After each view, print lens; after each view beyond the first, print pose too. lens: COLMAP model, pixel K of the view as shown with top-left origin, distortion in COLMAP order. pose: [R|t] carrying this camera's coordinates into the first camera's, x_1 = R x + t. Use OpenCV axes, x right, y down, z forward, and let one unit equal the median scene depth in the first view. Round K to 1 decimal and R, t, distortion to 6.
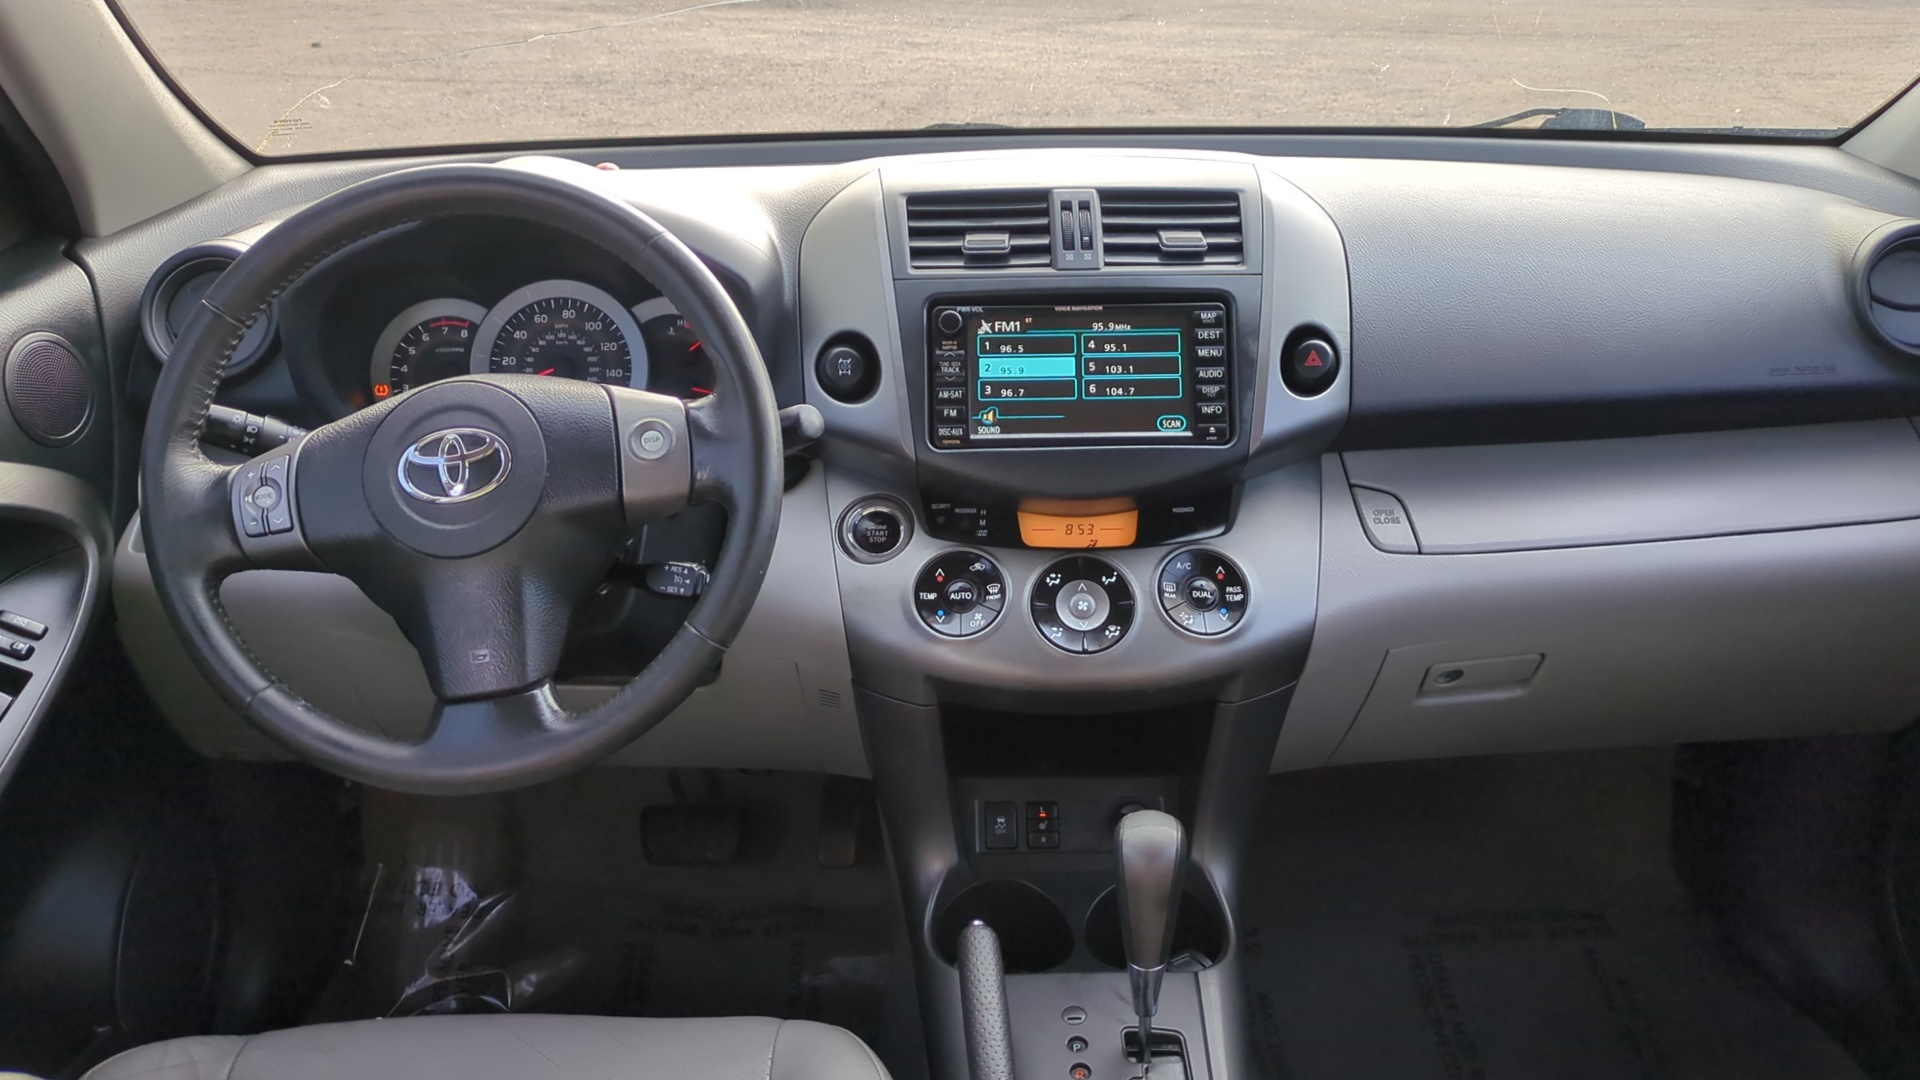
lens RADIAL K [[1612.4, 0, 960.0], [0, 1612.4, 540.0], [0, 0, 1]] dist [0.048777, -0.009919]
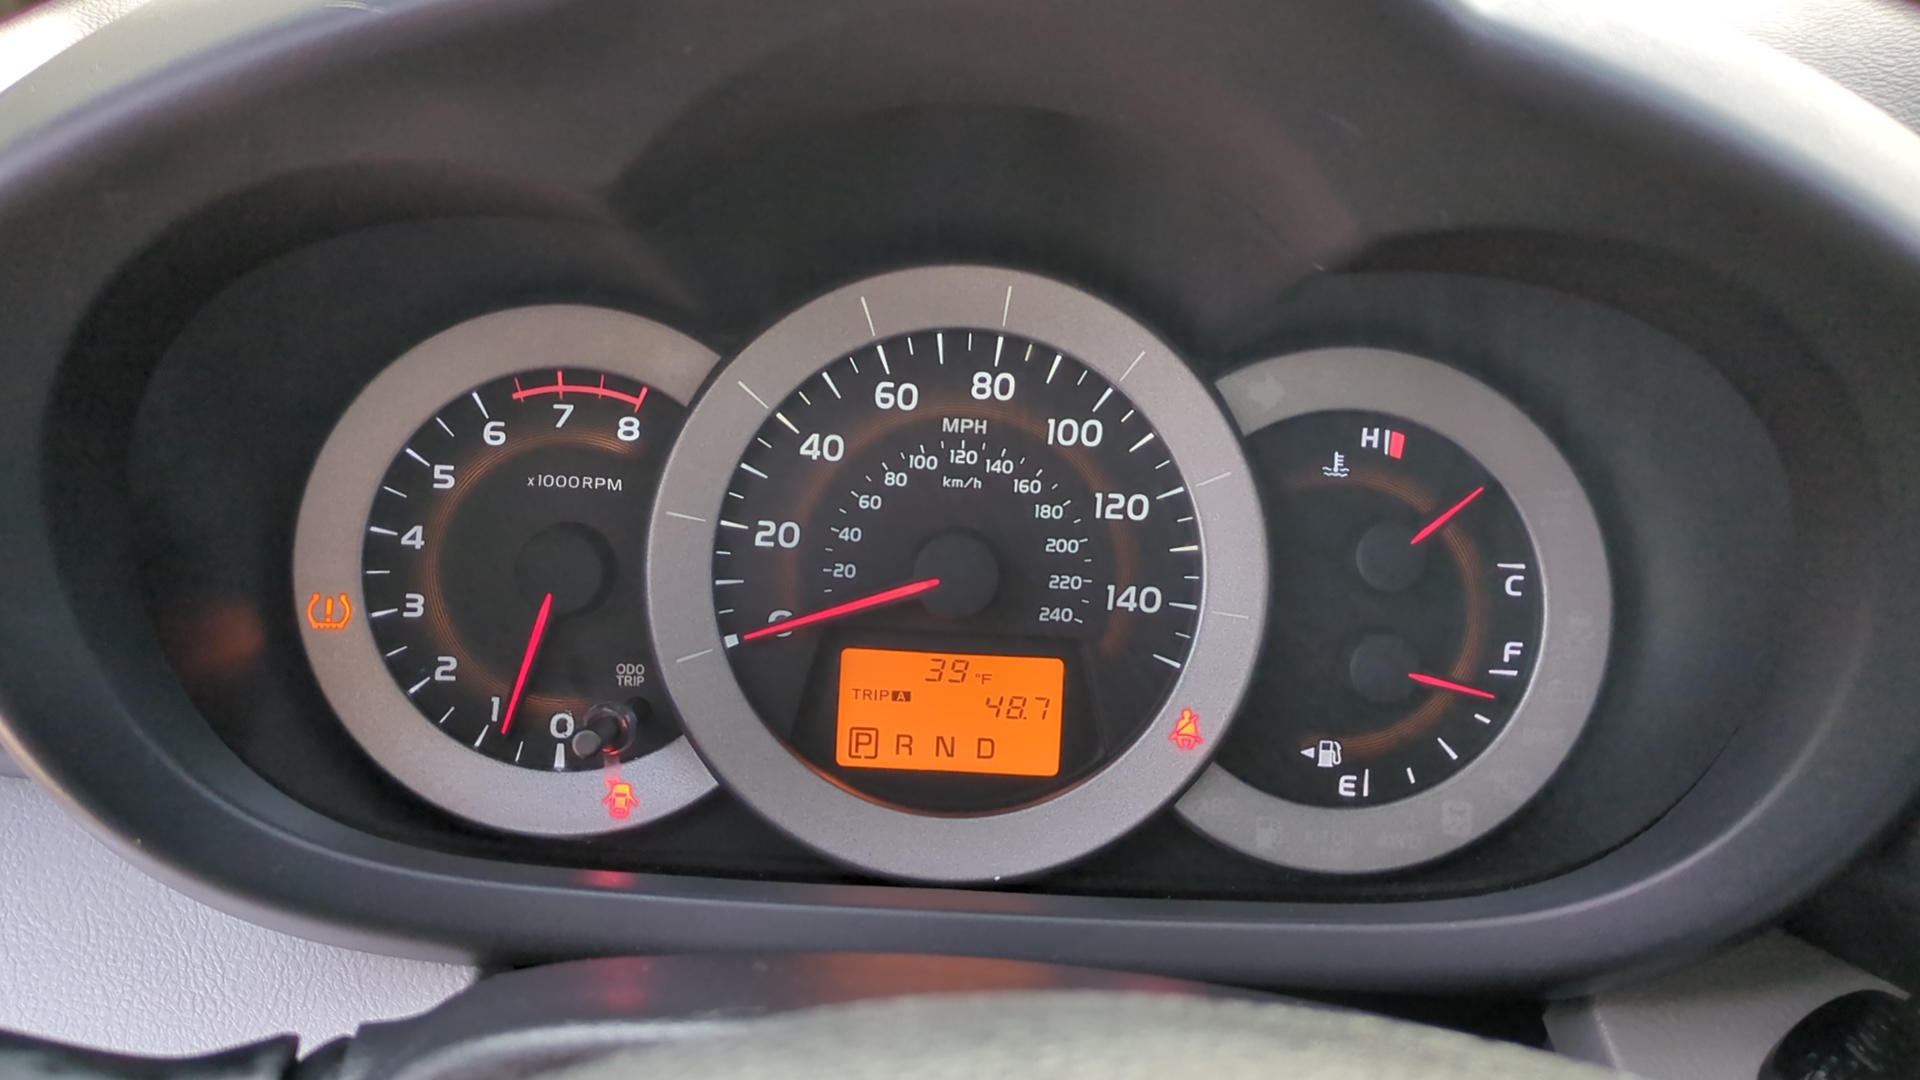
lens RADIAL K [[1612.4, 0, 960.0], [0, 1612.4, 540.0], [0, 0, 1]] dist [0.048777, -0.009919]
pose [[0.997786, 0.066236, 0.006064, -0.272773], [-0.066337, 0.997630, 0.018266, -0.128960], [-0.004839, -0.018628, 0.999815, 0.784446]]
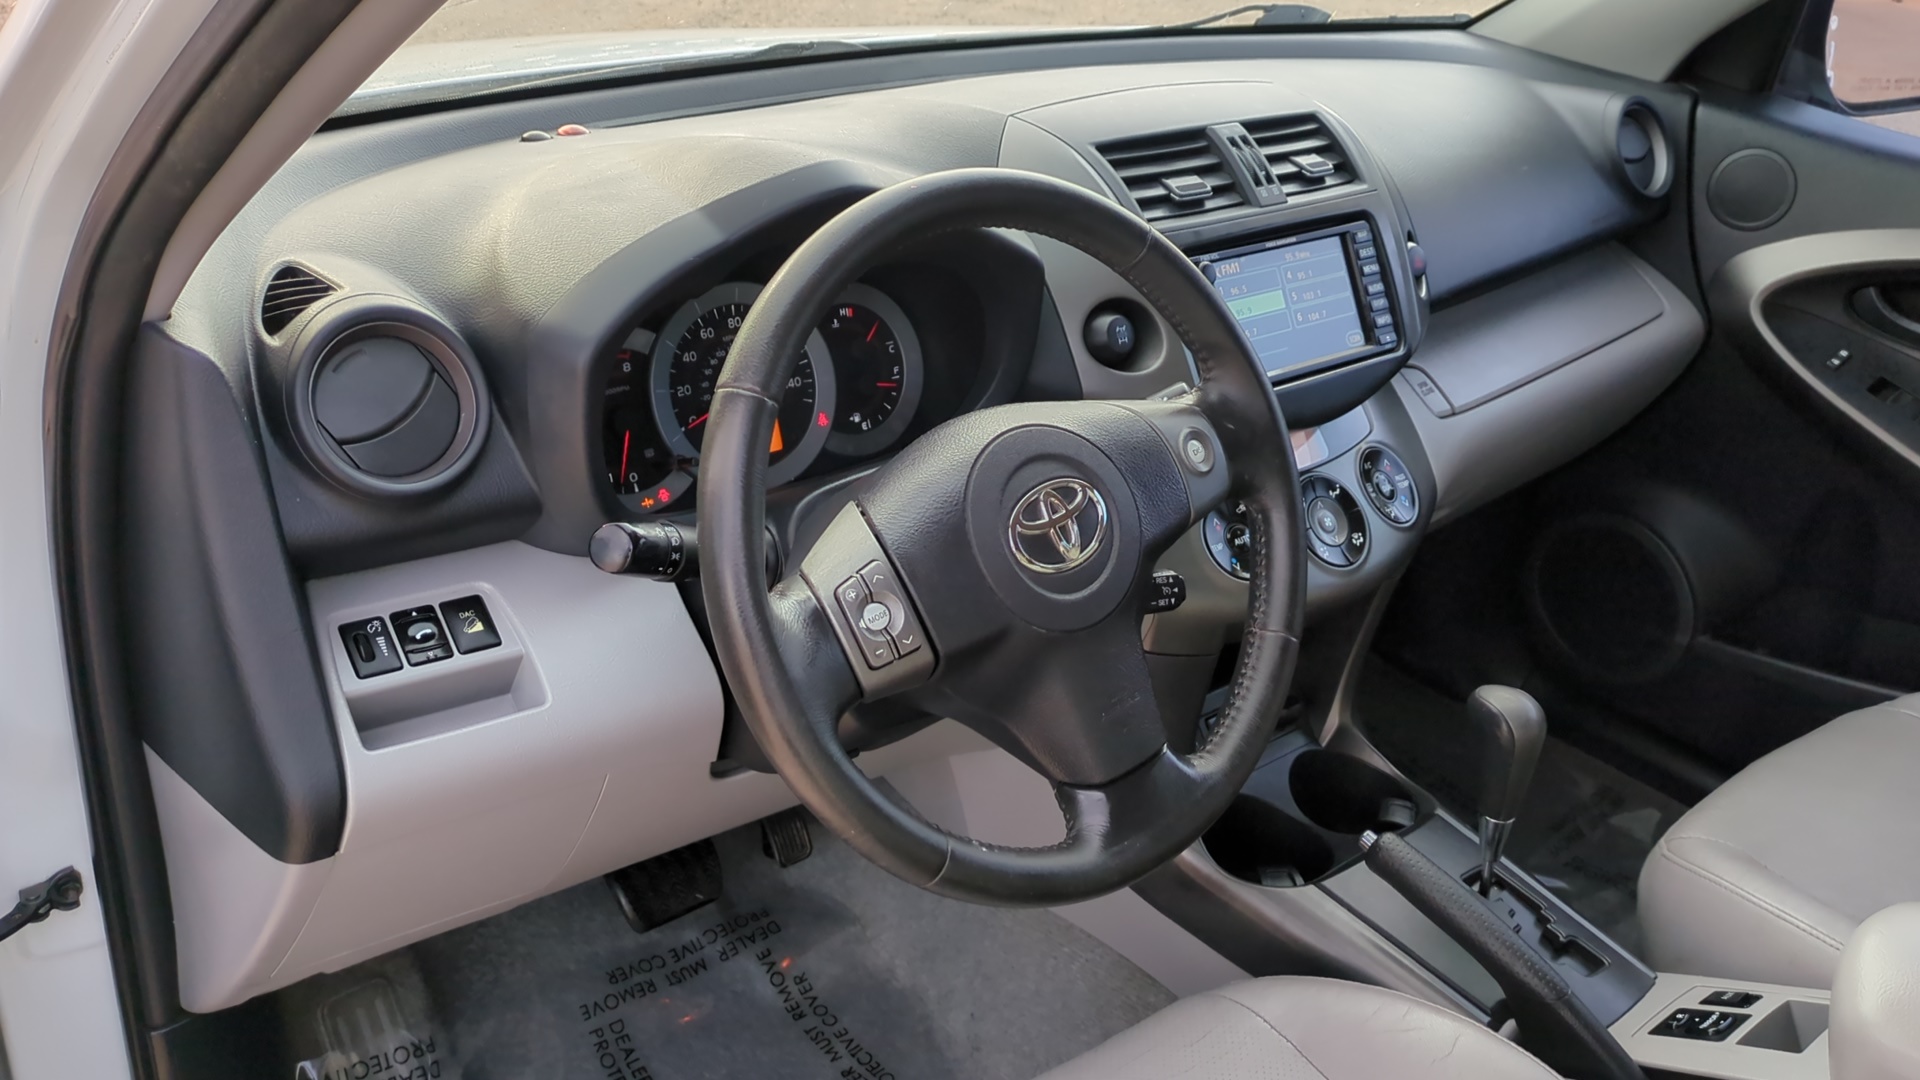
lens RADIAL K [[1612.4, 0, 960.0], [0, 1612.4, 540.0], [0, 0, 1]] dist [0.048777, -0.009919]
pose [[0.774096, -0.233383, 0.588480, -0.733131], [0.174534, 0.972218, 0.155982, -0.154341], [-0.608534, -0.018035, 0.793323, 0.298642]]
